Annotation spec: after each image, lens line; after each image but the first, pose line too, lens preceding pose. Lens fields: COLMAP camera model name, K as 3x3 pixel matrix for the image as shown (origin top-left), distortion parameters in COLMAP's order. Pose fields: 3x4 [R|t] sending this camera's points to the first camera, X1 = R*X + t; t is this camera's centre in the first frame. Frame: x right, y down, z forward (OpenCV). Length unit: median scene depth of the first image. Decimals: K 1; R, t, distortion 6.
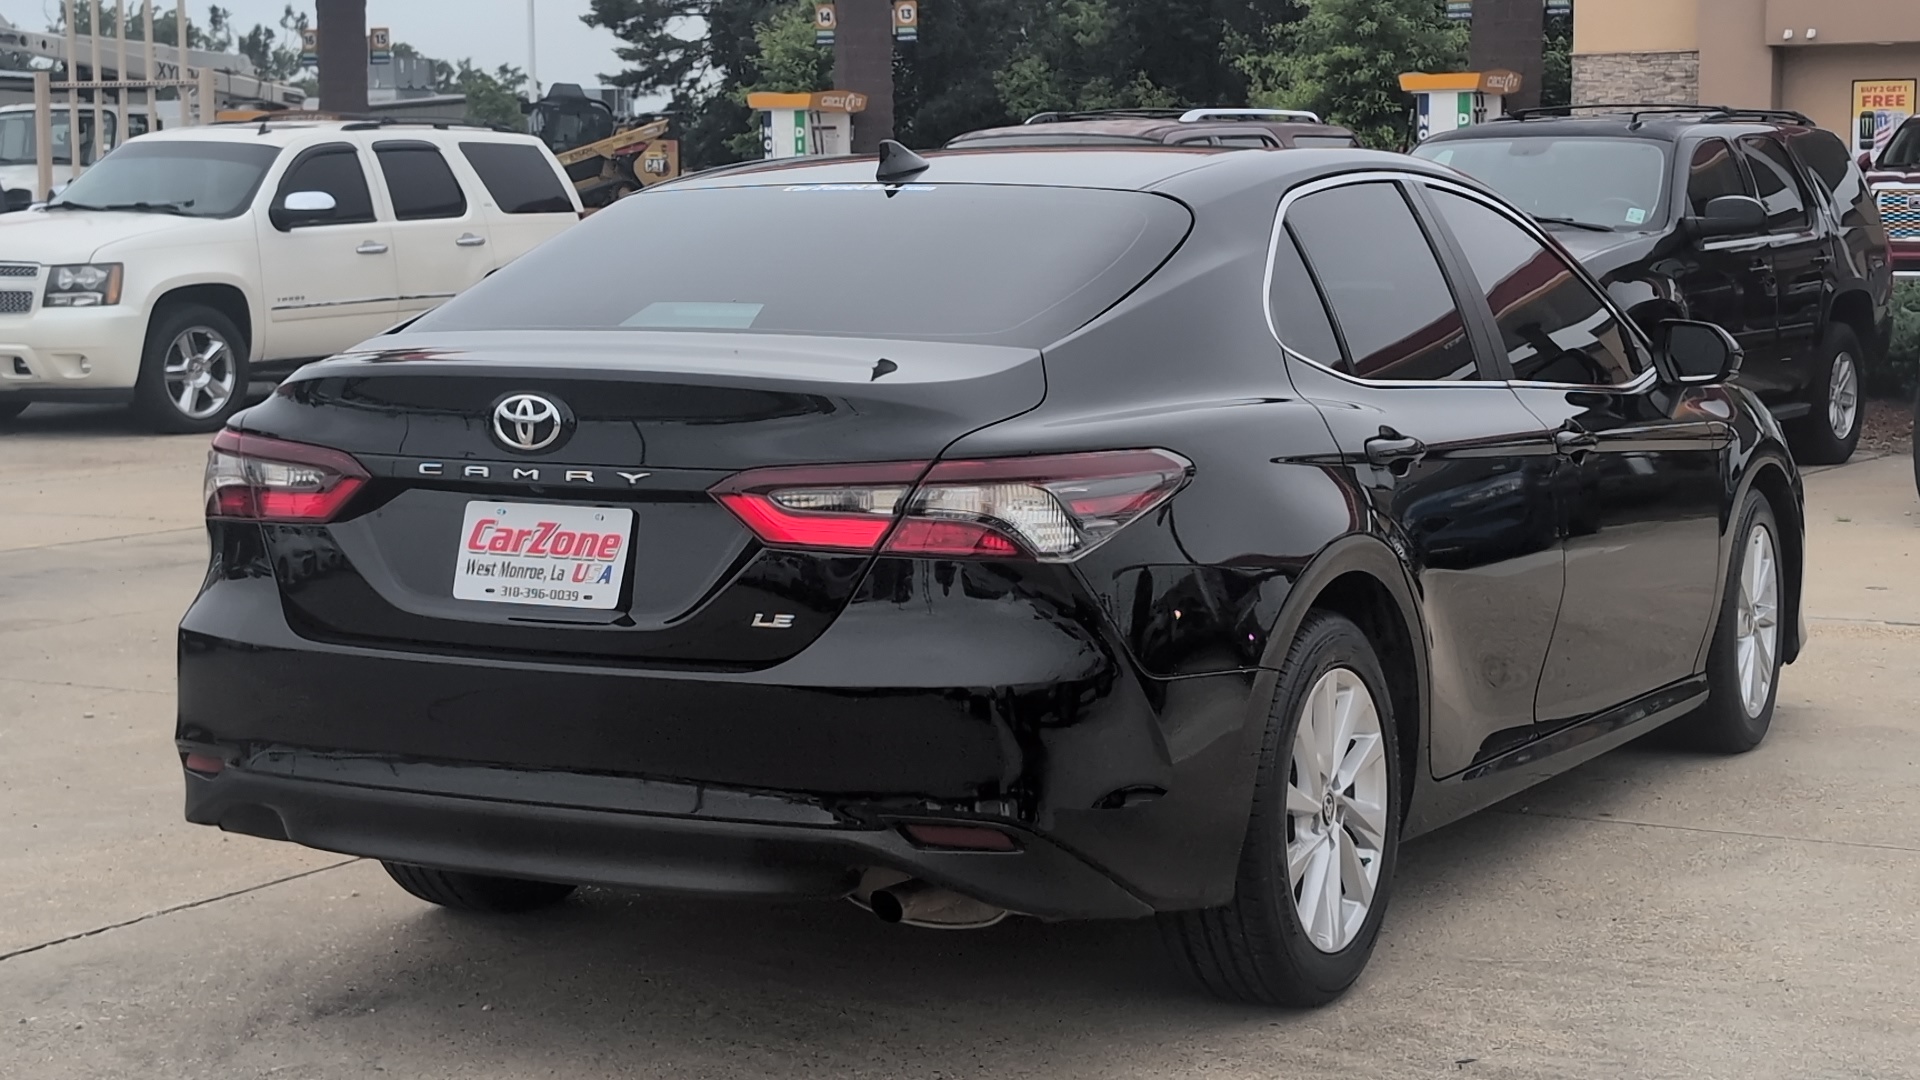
lens RADIAL K [[3135.9, 0, 960.0], [0, 3135.9, 540.0], [0, 0, 1]] dist [0.312449, -1.525349]
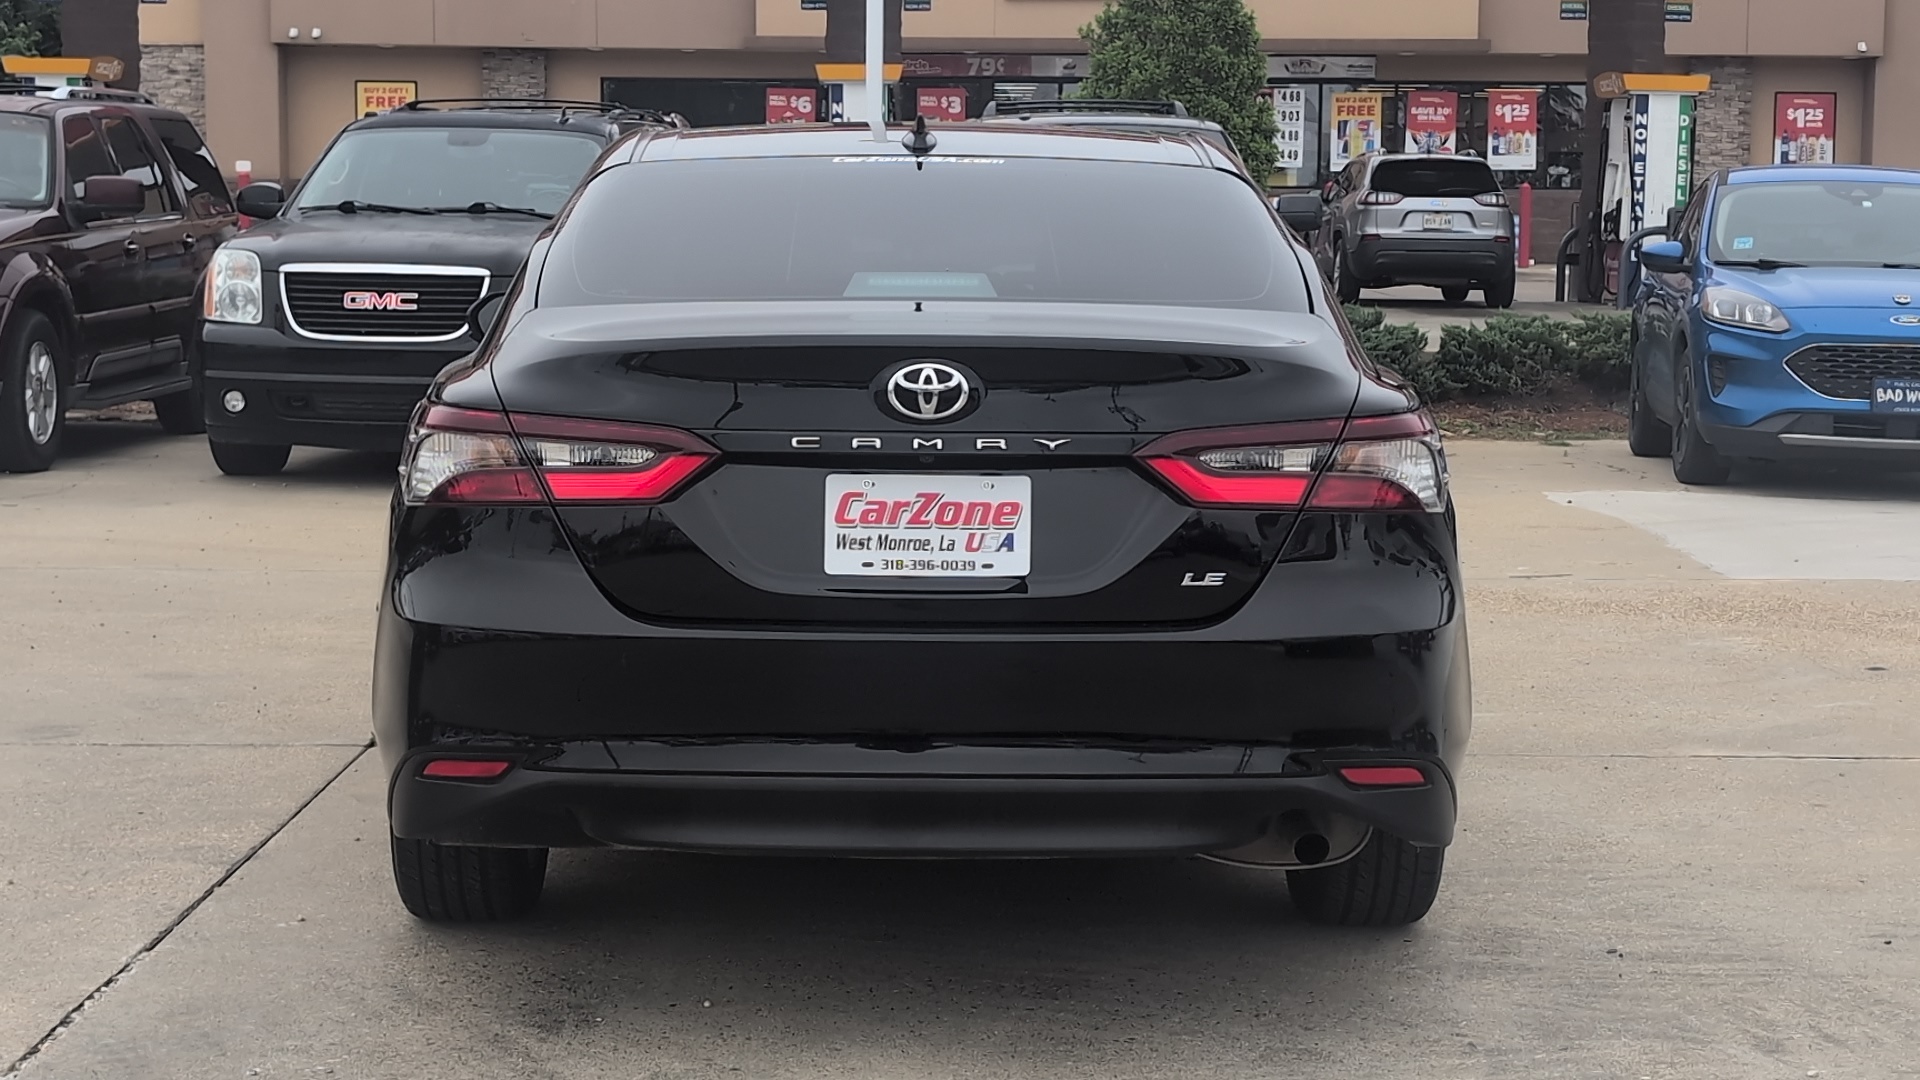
lens RADIAL K [[3135.9, 0, 960.0], [0, 3135.9, 540.0], [0, 0, 1]] dist [0.312449, -1.525349]
pose [[0.880268, -0.037735, 0.472974, -0.593350], [0.037189, 0.999253, 0.010509, -0.000802], [-0.473017, 0.008339, 0.881014, 0.130119]]
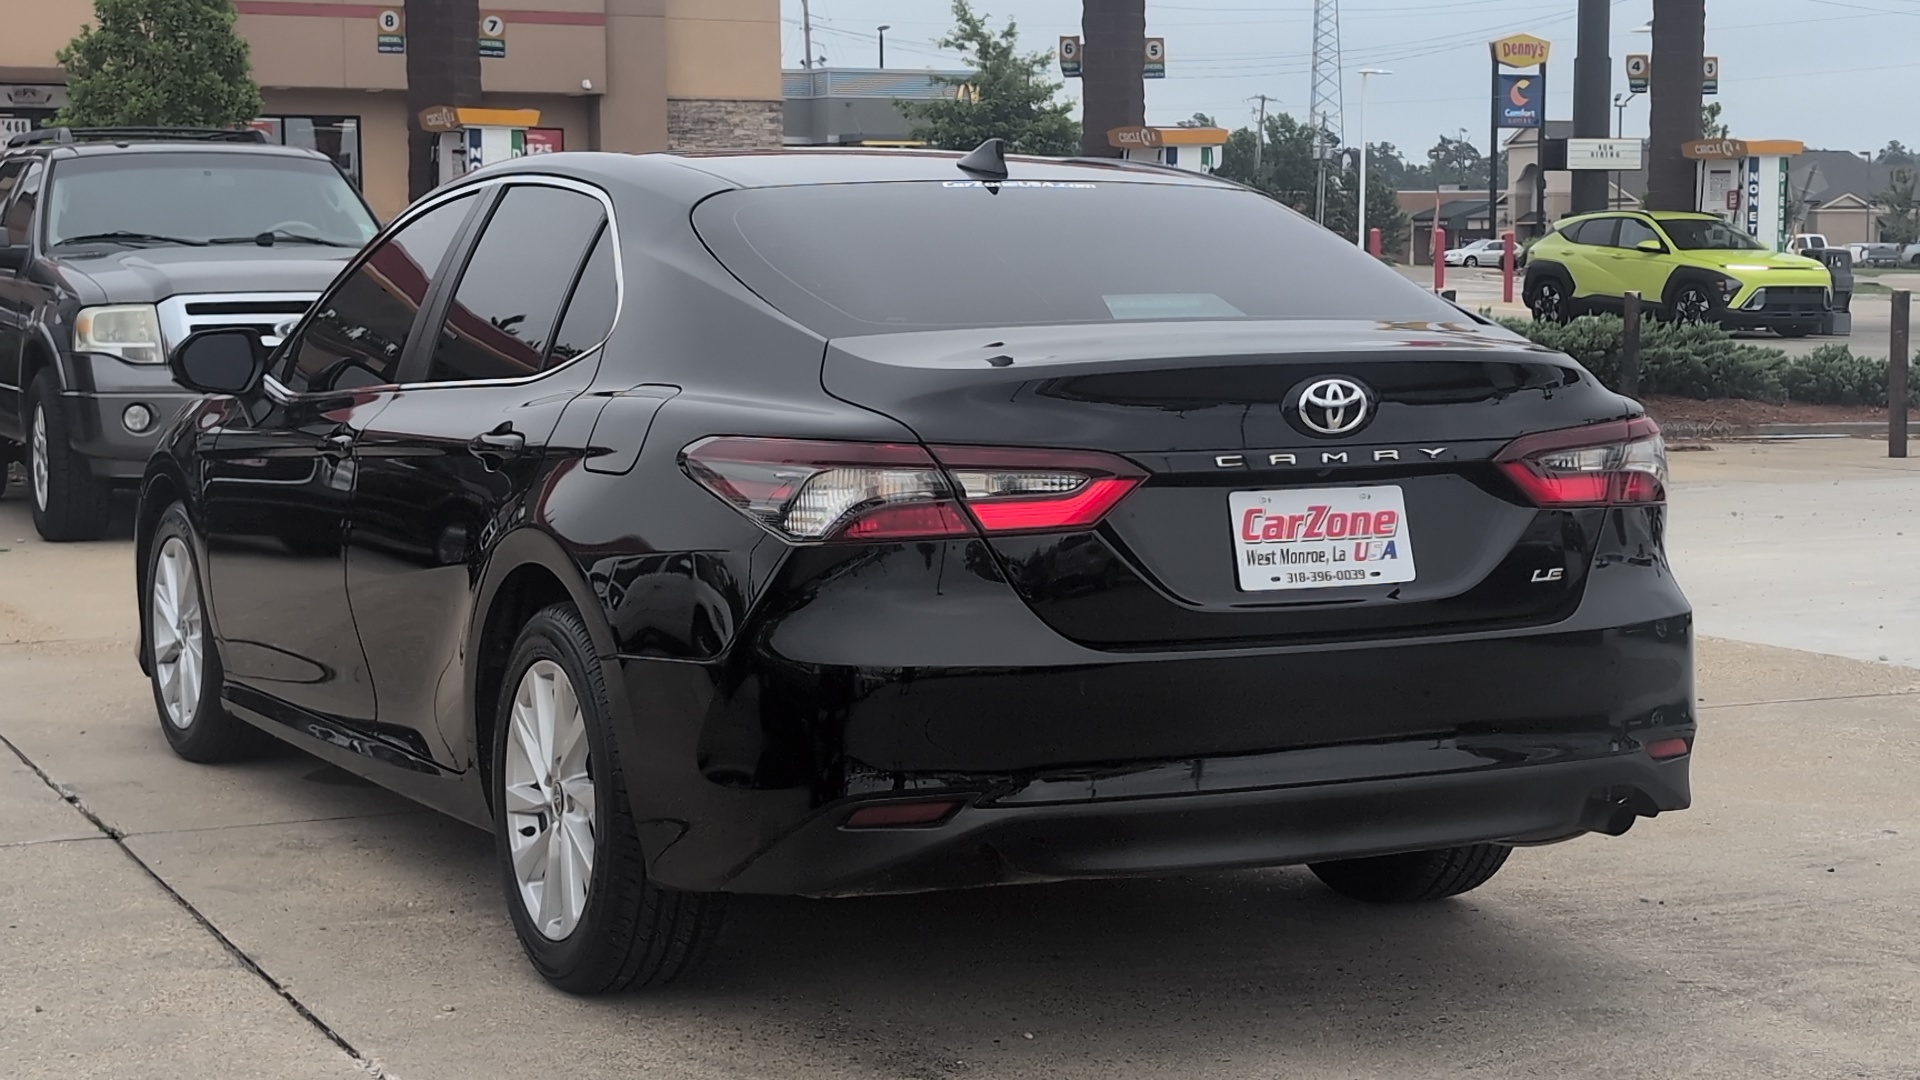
lens RADIAL K [[3224.1, 0, 960.0], [0, 3224.1, 540.0], [0, 0, 1]] dist [0.009717, -0.042020]
pose [[0.592932, -0.071345, 0.802086, -1.039799], [0.085516, 0.996013, 0.025378, -0.031068], [-0.800699, 0.053544, 0.596669, 0.479122]]
